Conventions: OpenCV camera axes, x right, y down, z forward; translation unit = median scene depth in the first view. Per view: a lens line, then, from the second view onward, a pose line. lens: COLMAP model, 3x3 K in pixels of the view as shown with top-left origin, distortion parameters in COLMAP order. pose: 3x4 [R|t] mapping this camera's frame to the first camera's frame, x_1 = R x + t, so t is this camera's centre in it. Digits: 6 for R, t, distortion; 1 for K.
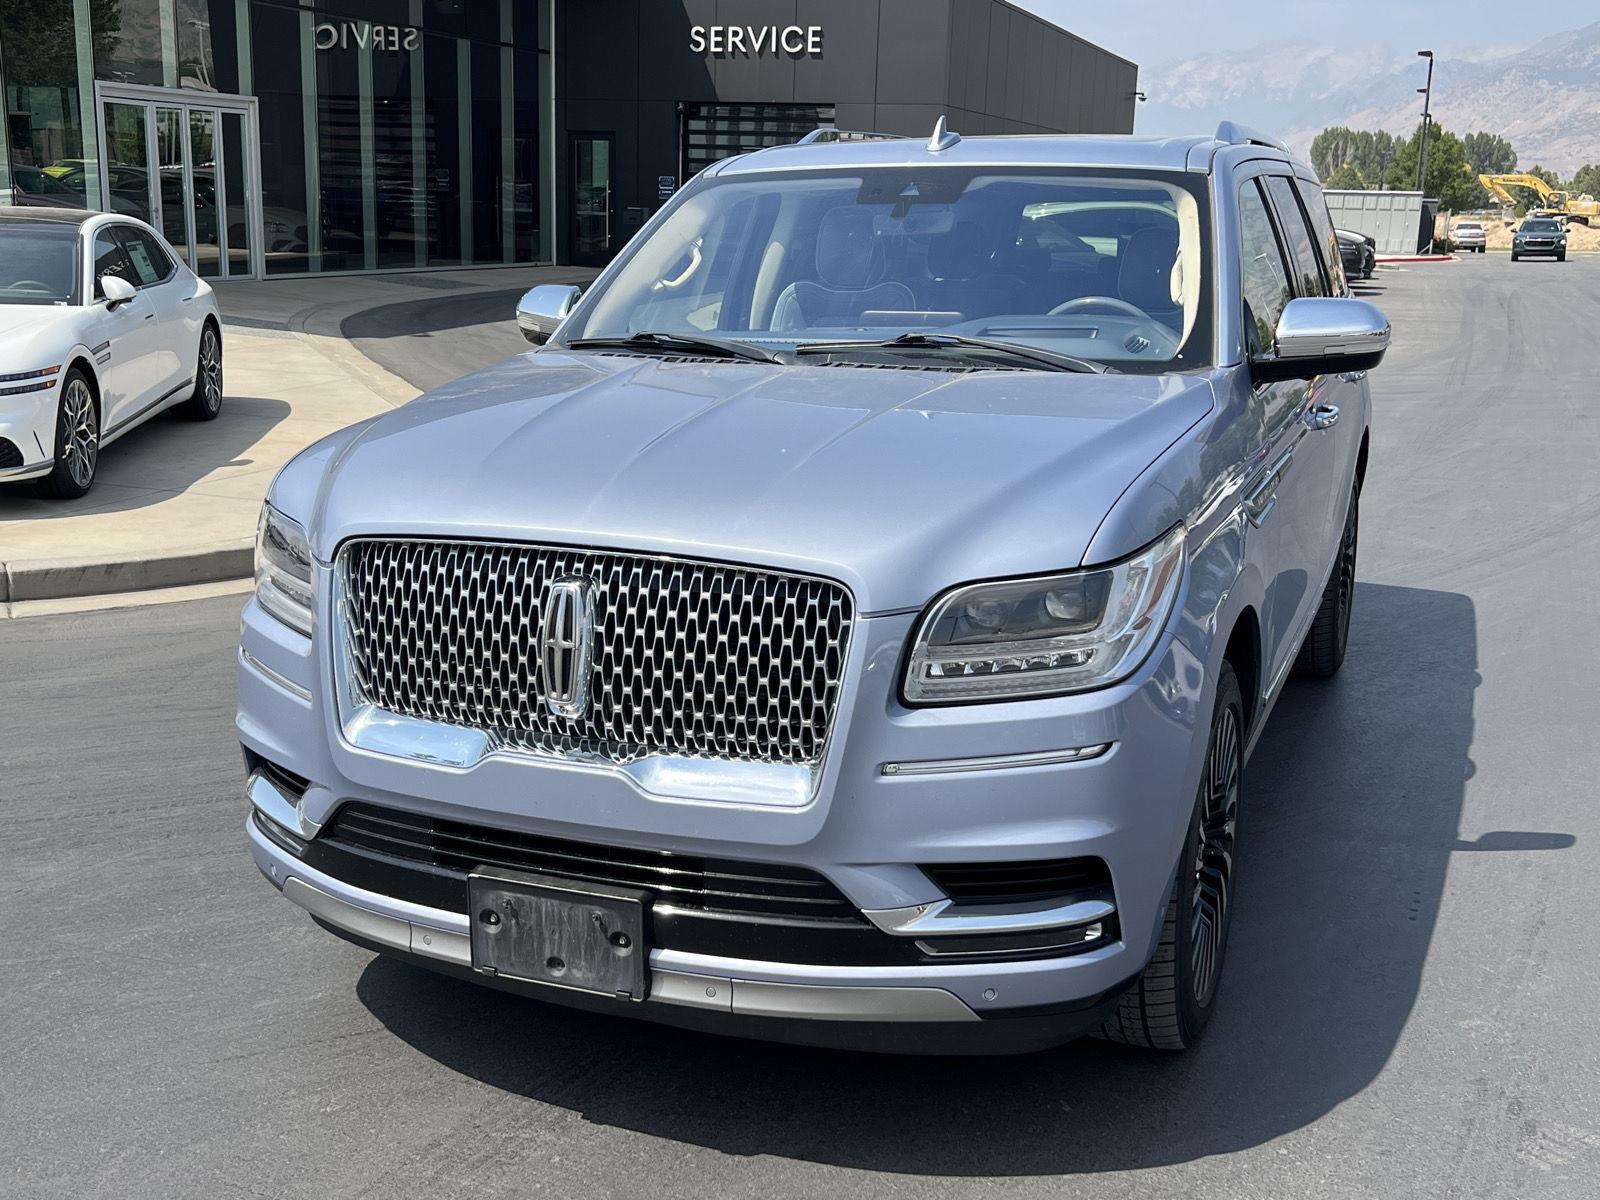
lens RADIAL K [[1672.3, 0, 800.0], [0, 1672.3, 600.0], [0, 0, 1]] dist [0.034085, -0.036947]
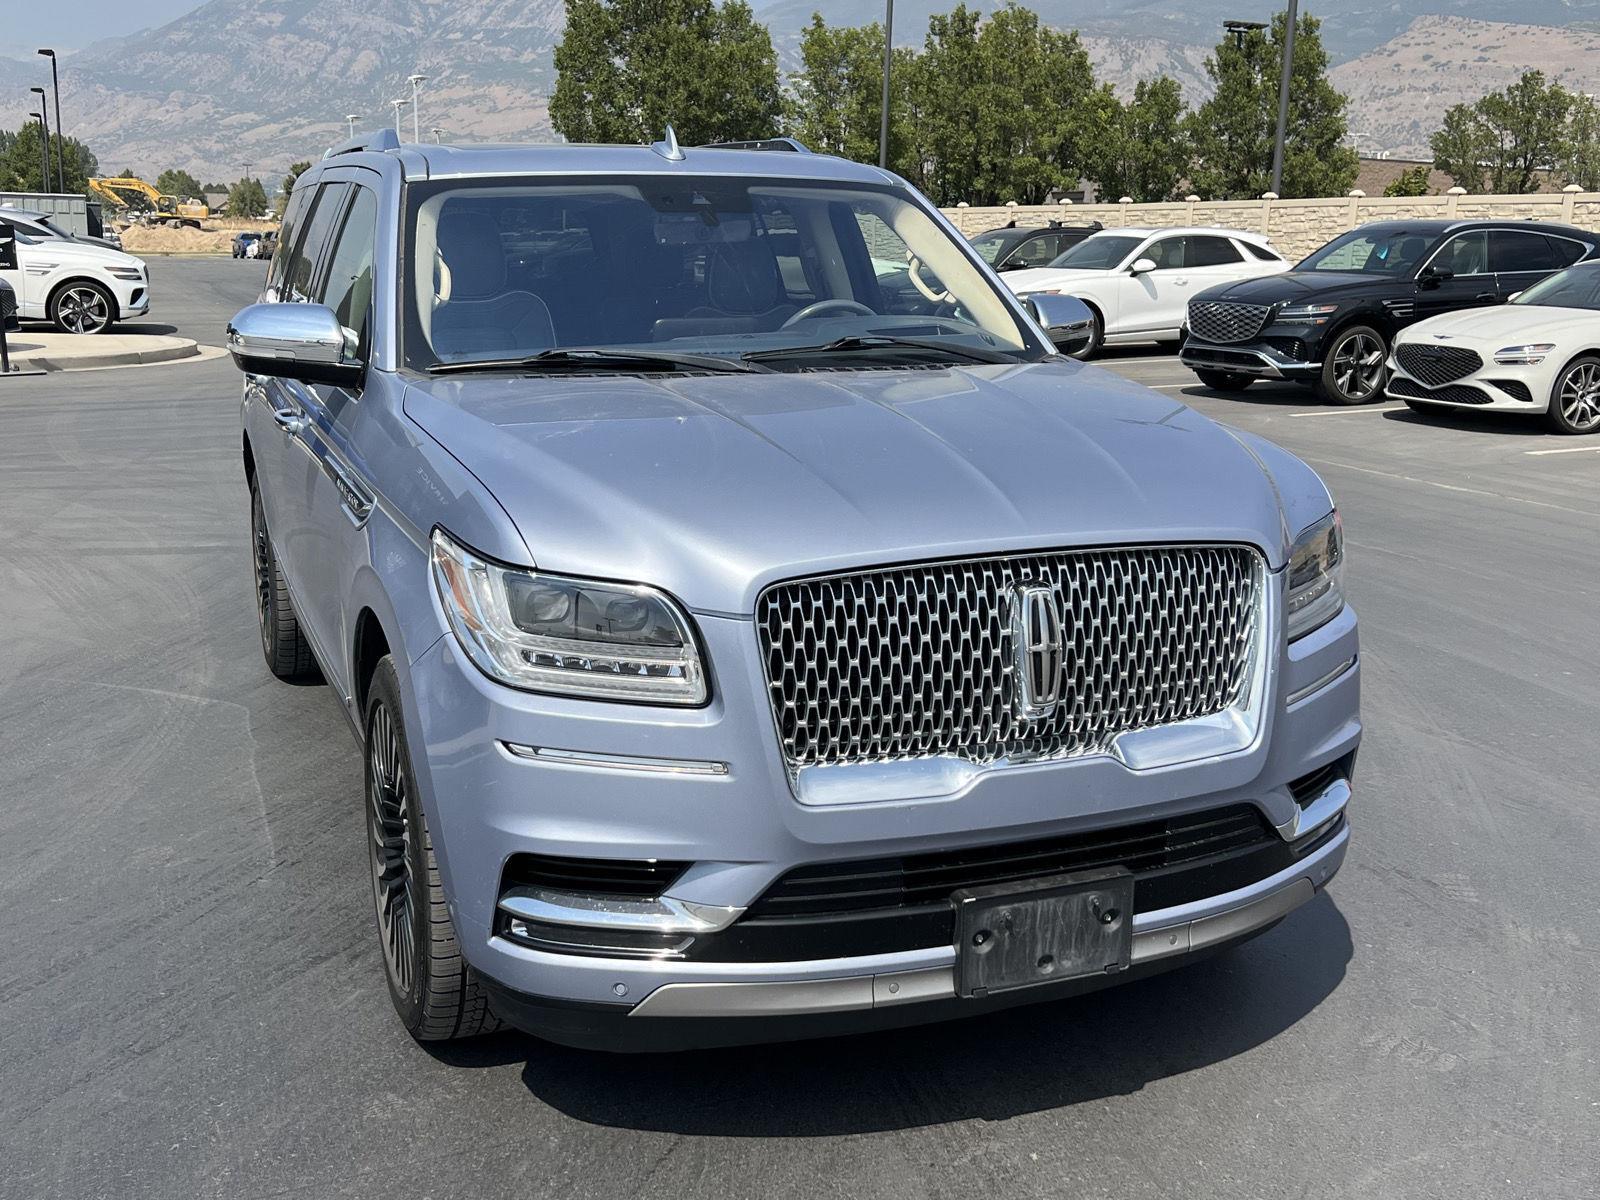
lens RADIAL K [[1672.3, 0, 800.0], [0, 1672.3, 600.0], [0, 0, 1]] dist [0.034085, -0.036947]
pose [[0.720930, -0.148756, 0.676854, -0.900799], [0.149858, 0.987045, 0.057312, -0.079518], [-0.676611, 0.060114, 0.733883, 0.338274]]
